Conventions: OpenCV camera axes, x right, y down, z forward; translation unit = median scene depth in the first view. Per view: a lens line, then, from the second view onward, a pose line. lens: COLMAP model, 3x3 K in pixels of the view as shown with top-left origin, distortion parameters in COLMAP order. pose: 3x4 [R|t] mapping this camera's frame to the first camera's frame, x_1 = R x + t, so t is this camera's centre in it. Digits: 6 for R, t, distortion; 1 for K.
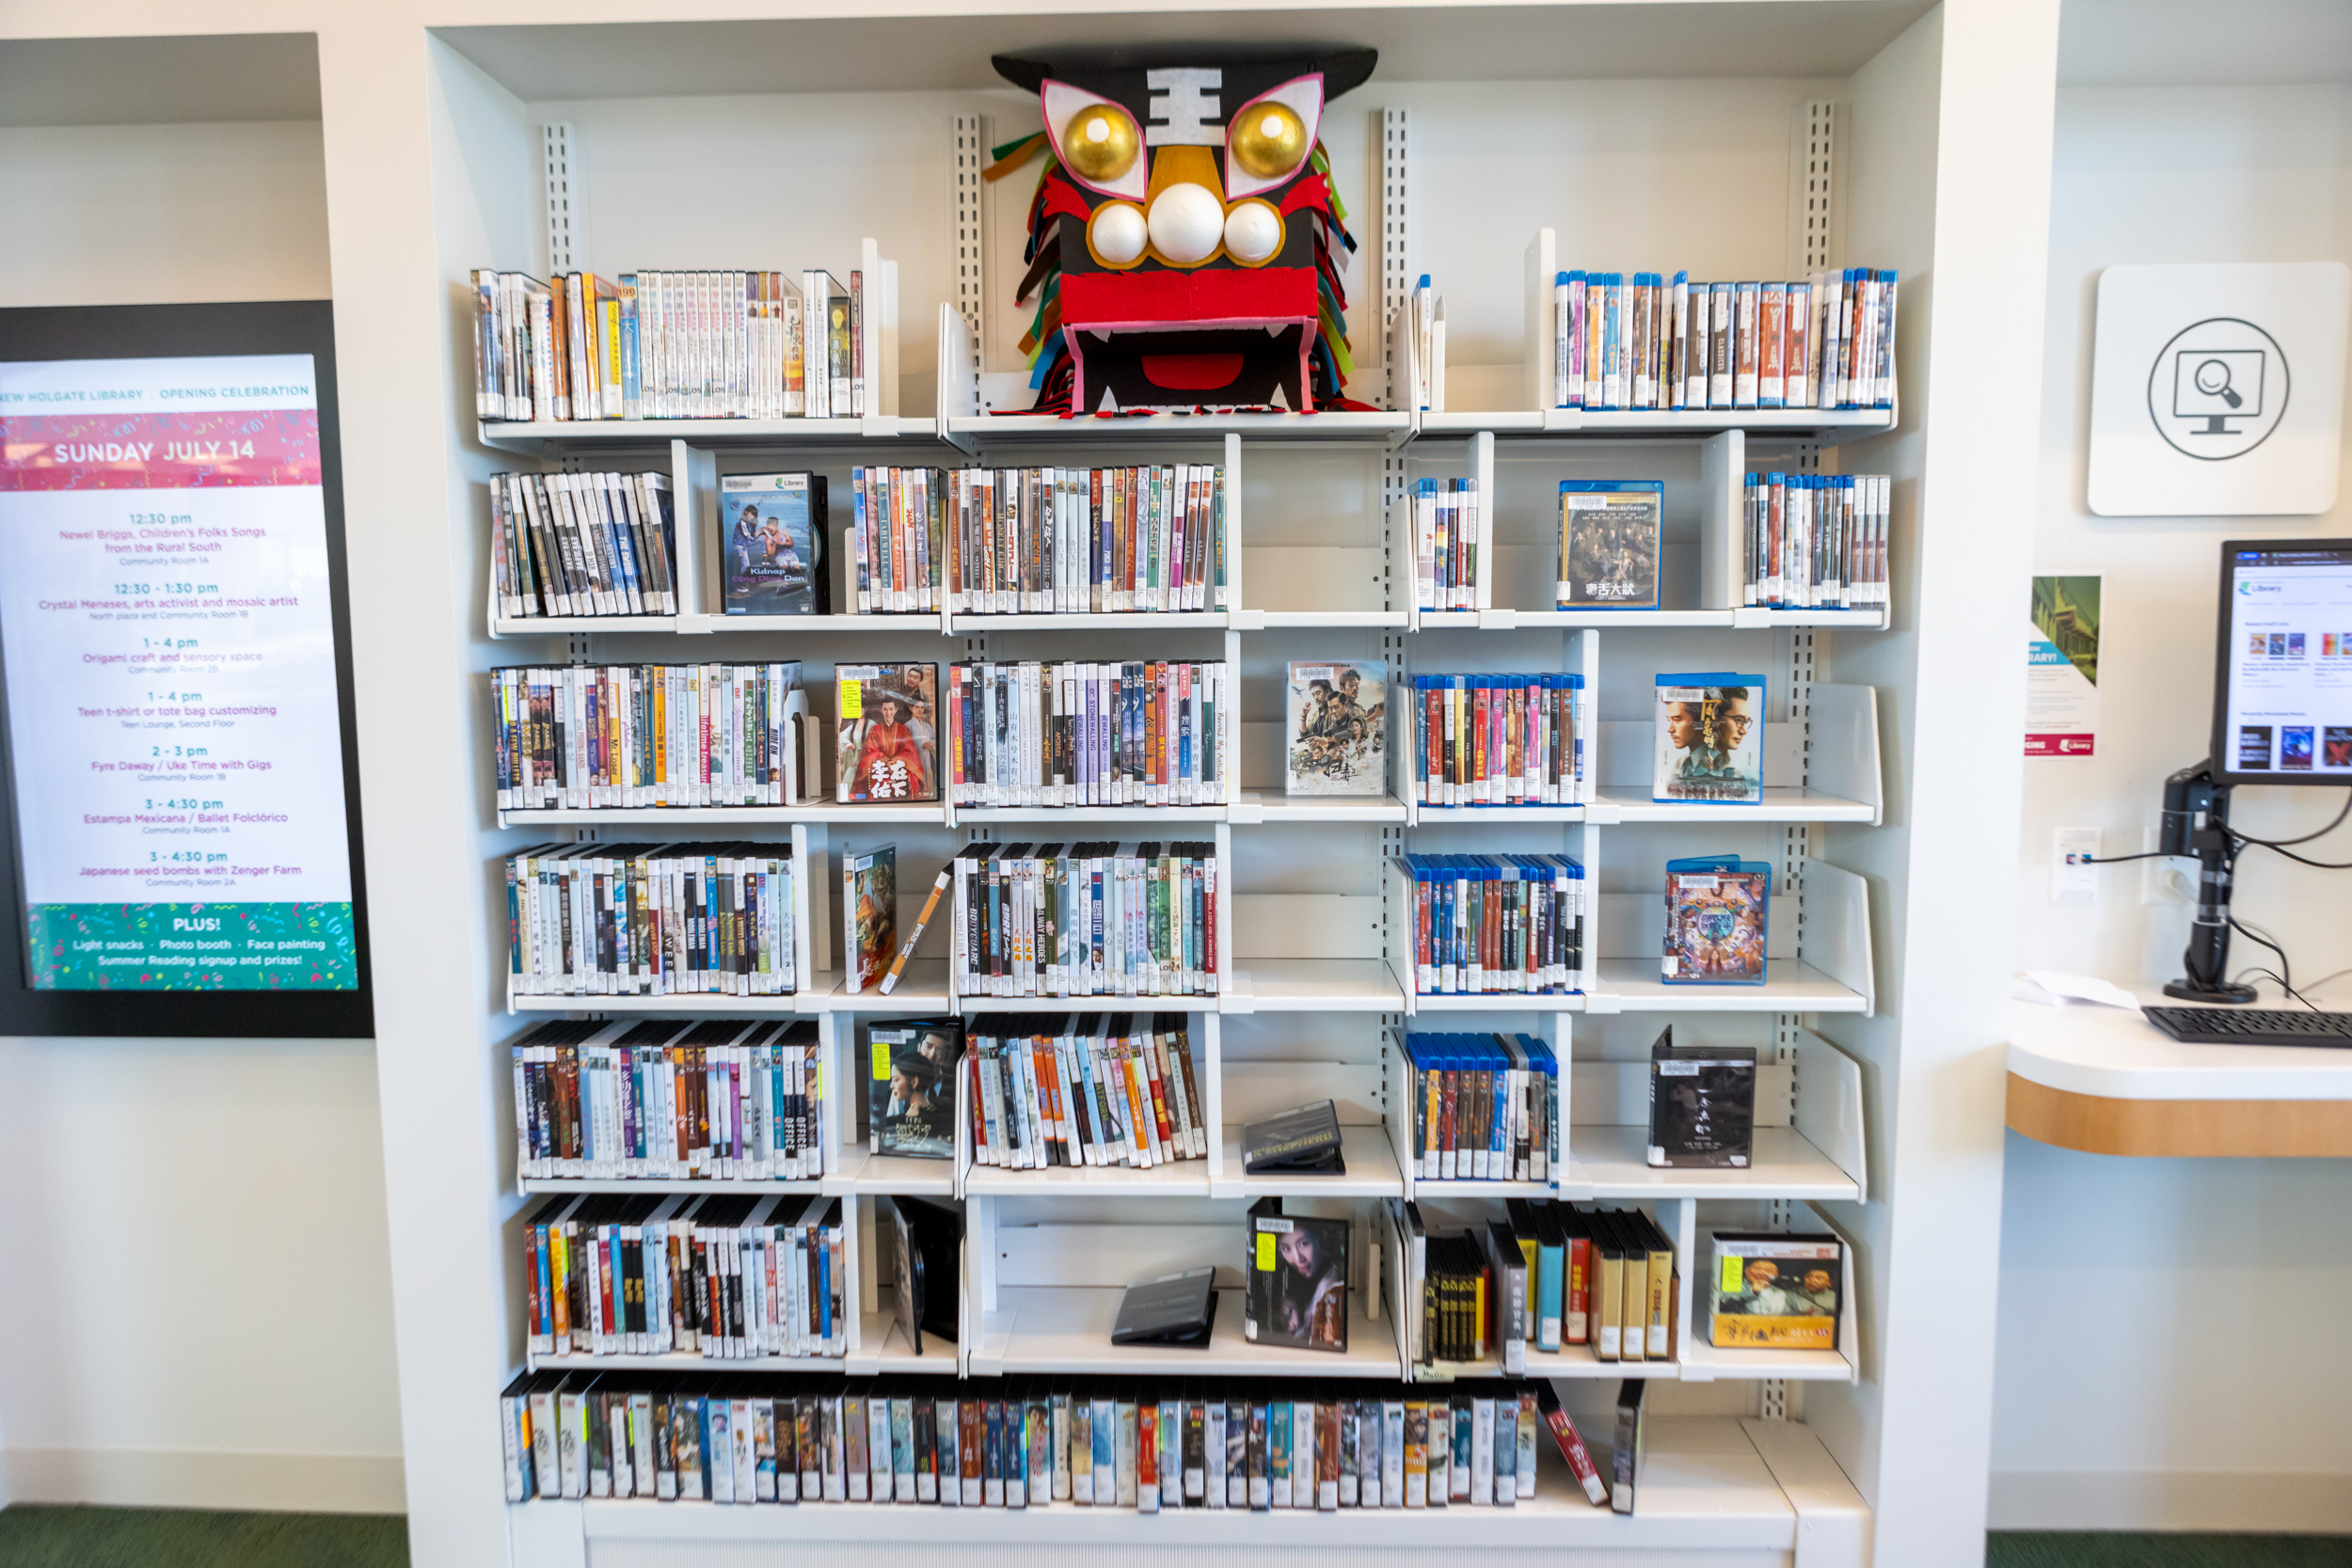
lens RADIAL K [[1613.7, 0, 1171.7], [0, 1613.7, 780.2], [0, 0, 1]] dist [0.005695, 0.002397]
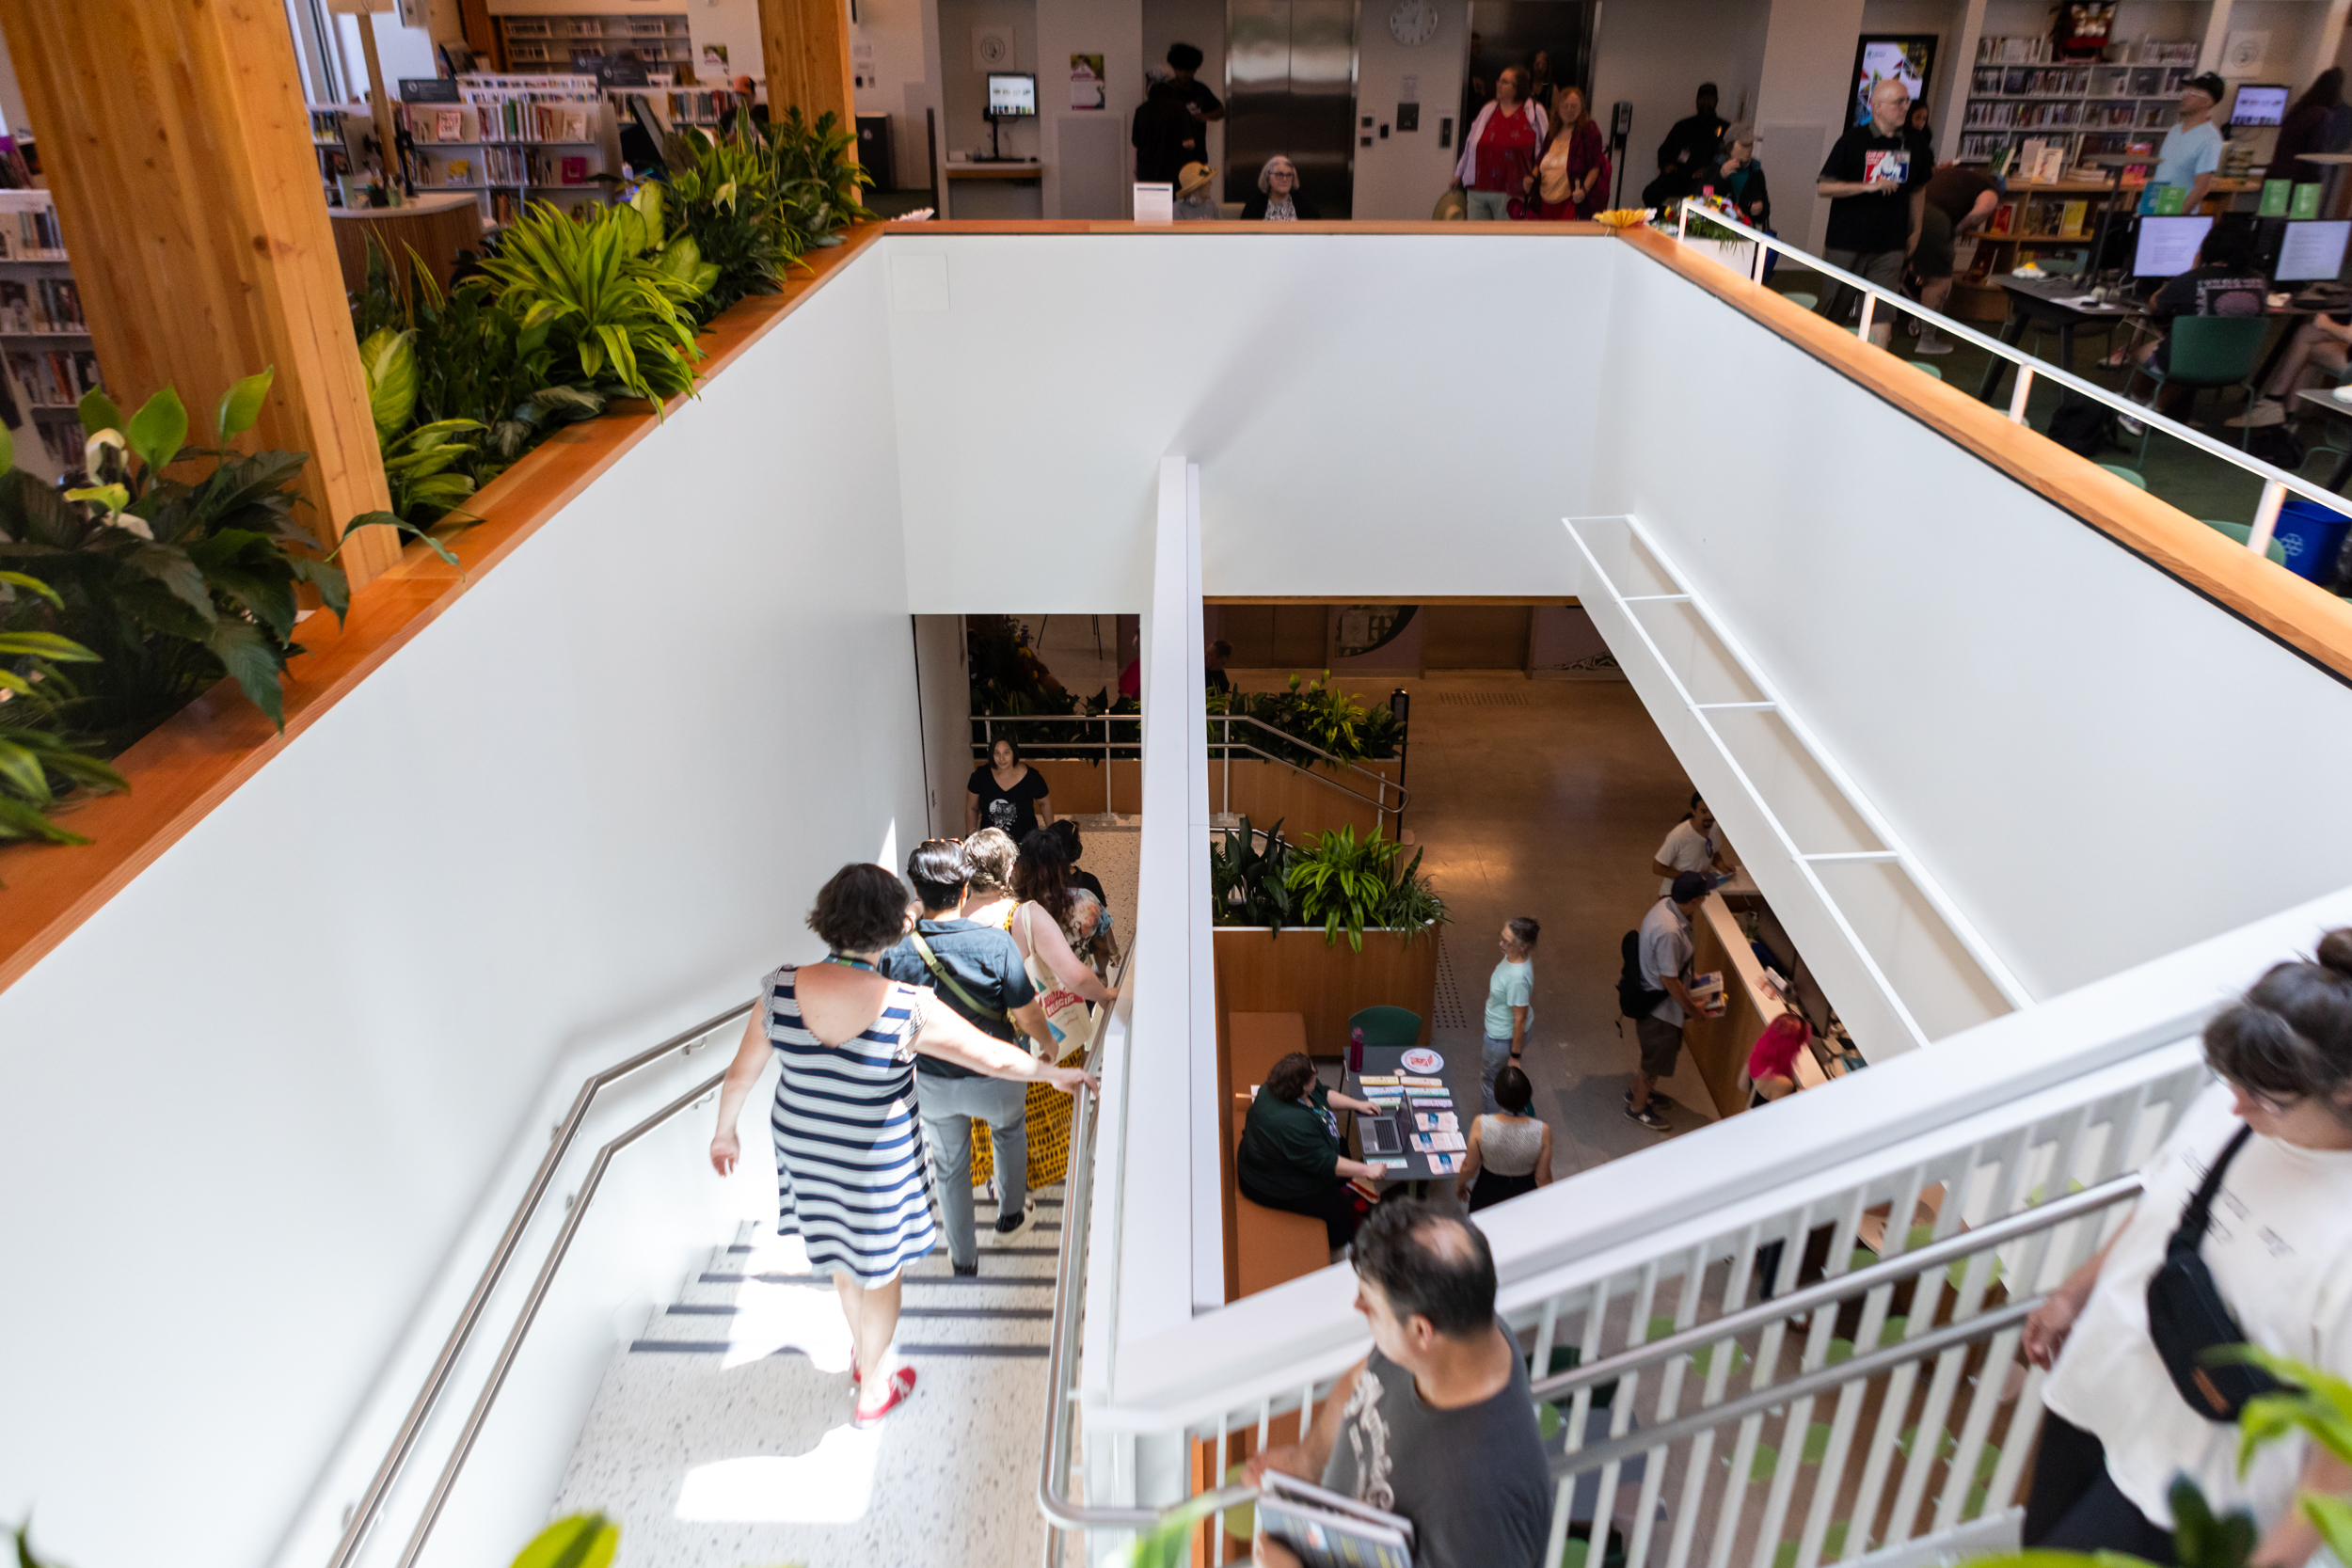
lens RADIAL K [[1613.7, 0, 1176.2], [0, 1613.7, 789.0], [0, 0, 1]] dist [0.005695, 0.002397]
pose [[0.999665, 0.005638, 0.025271, -3.779189], [-0.014282, 0.934179, 0.356519, 0.231885], [-0.021598, -0.356761, 0.933946, -6.026031]]
